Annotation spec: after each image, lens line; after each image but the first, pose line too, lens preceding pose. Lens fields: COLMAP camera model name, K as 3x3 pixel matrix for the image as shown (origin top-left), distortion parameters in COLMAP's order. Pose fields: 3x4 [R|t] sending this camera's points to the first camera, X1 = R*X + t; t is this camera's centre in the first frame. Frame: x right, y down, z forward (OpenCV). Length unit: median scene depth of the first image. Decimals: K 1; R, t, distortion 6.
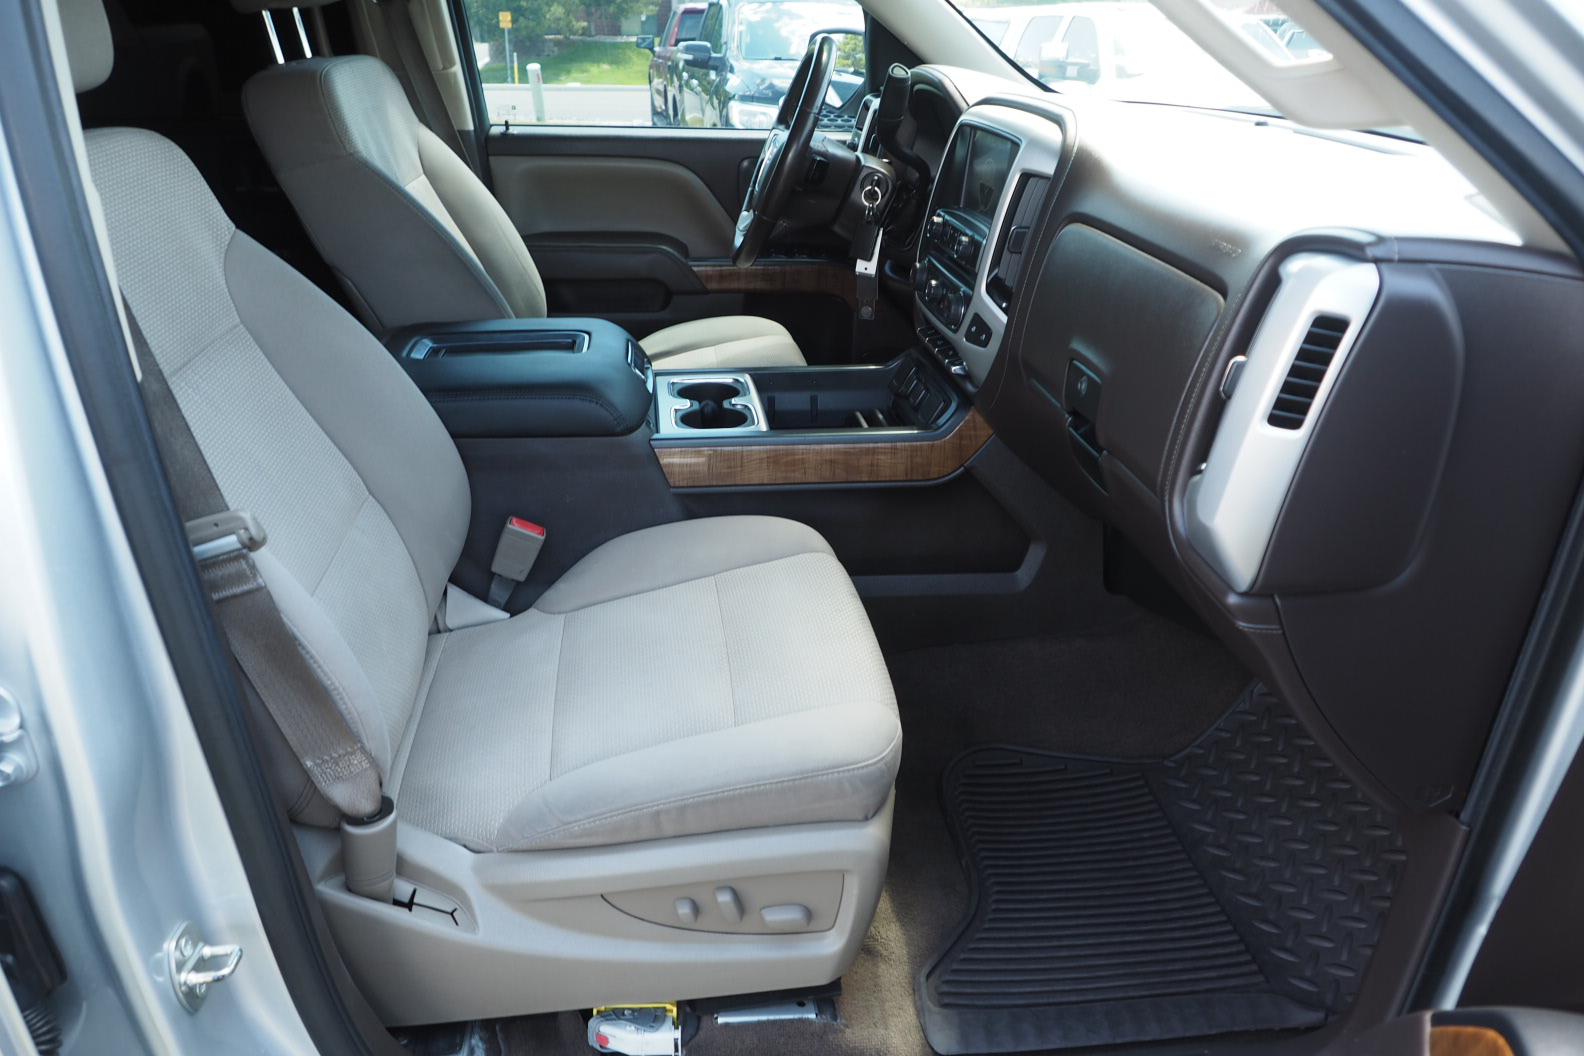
lens RADIAL K [[1115.5, 0, 792.0], [0, 1115.5, 528.0], [0, 0, 1]] dist [-0.039431, -0.004357]
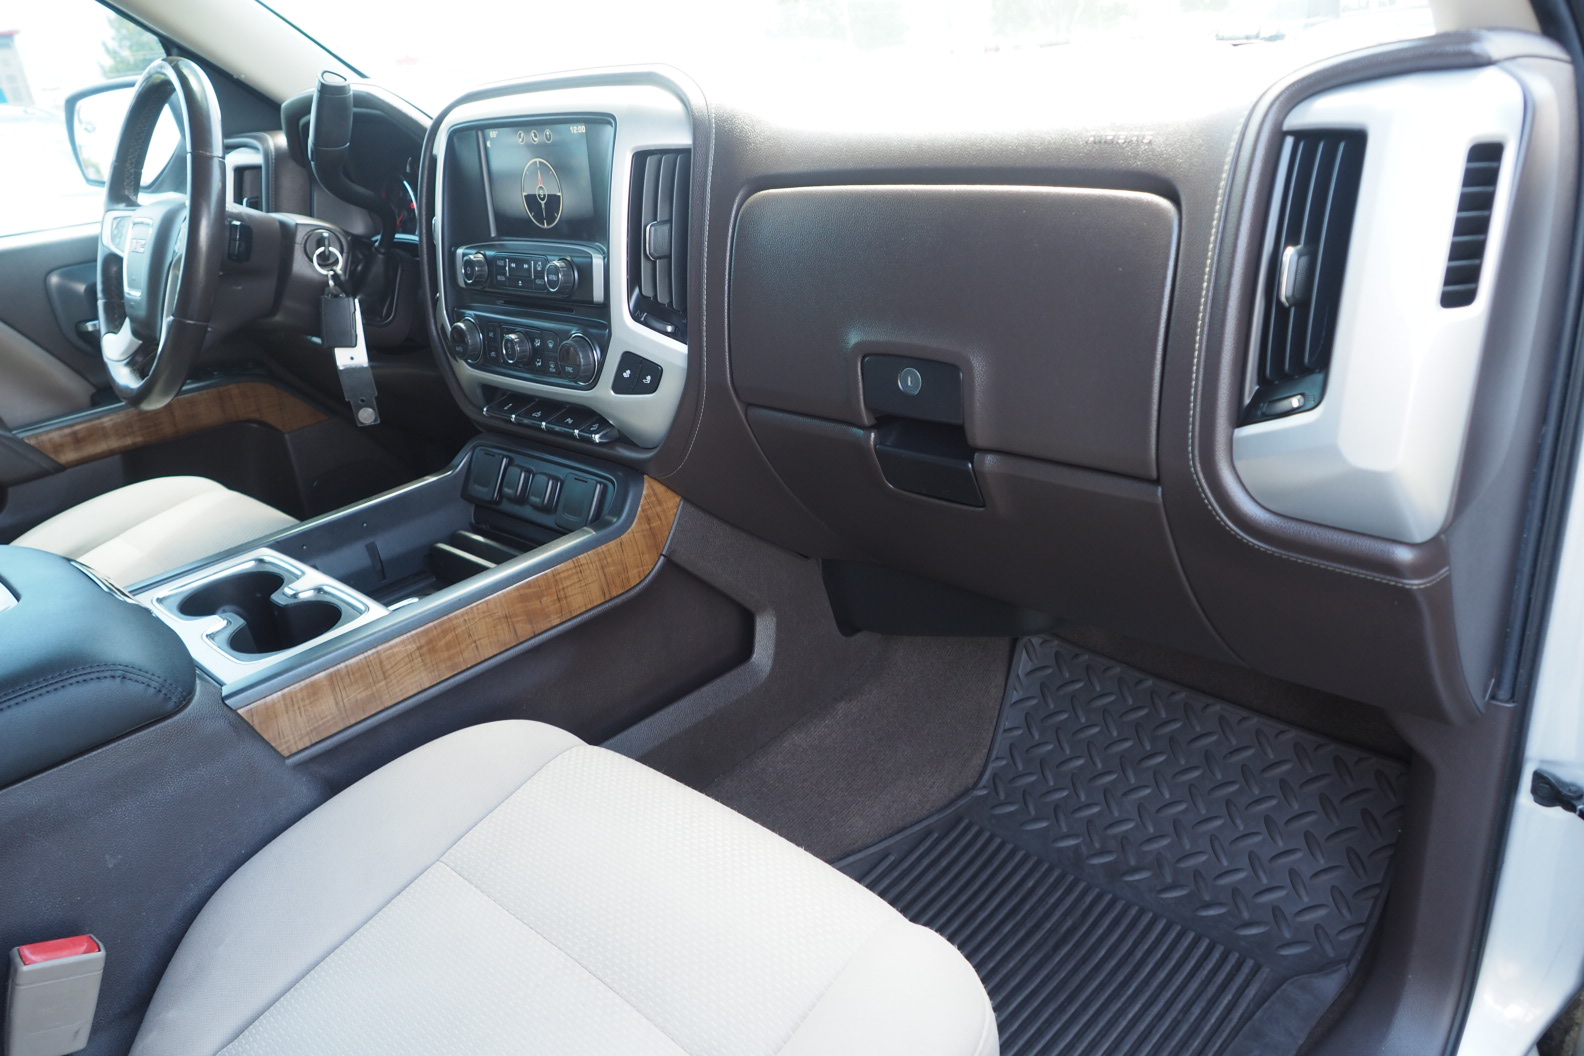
lens RADIAL K [[1110.7, 0, 797.0], [0, 1110.7, 500.9], [0, 0, 1]] dist [-0.027988, -0.005981]
pose [[0.763021, -0.323823, 0.559408, -0.181269], [0.368245, 0.929050, 0.035518, -0.083023], [-0.531220, 0.178898, 0.828131, 0.338761]]
